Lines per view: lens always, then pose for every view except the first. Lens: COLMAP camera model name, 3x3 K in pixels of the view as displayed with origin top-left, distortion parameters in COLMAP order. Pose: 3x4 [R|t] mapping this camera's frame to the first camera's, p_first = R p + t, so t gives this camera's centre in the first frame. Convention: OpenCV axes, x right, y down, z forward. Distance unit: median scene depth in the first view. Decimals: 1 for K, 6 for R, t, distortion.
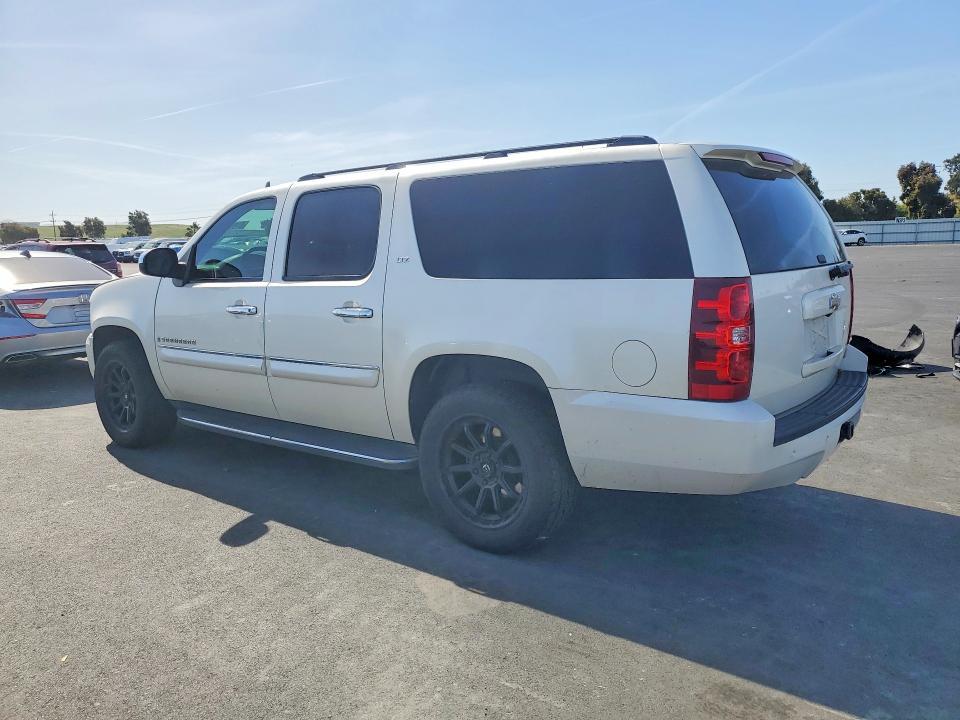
lens RADIAL K [[763.0, 0, 481.8], [0, 763.0, 359.2], [0, 0, 1]] dist [0.031381, -0.018080]
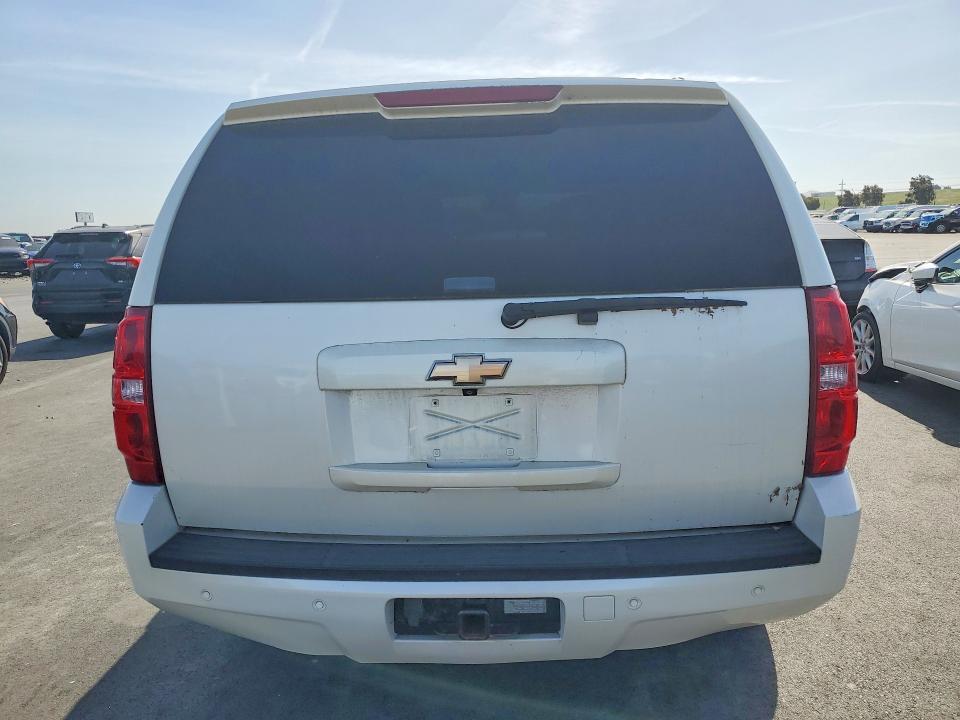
lens RADIAL K [[763.0, 0, 478.9], [0, 763.0, 362.2], [0, 0, 1]] dist [0.031381, -0.018080]
pose [[0.556268, 0.147318, -0.817841, 0.551980], [-0.110092, 0.988551, 0.103188, -0.082464], [0.823678, 0.032638, 0.566117, 0.446459]]
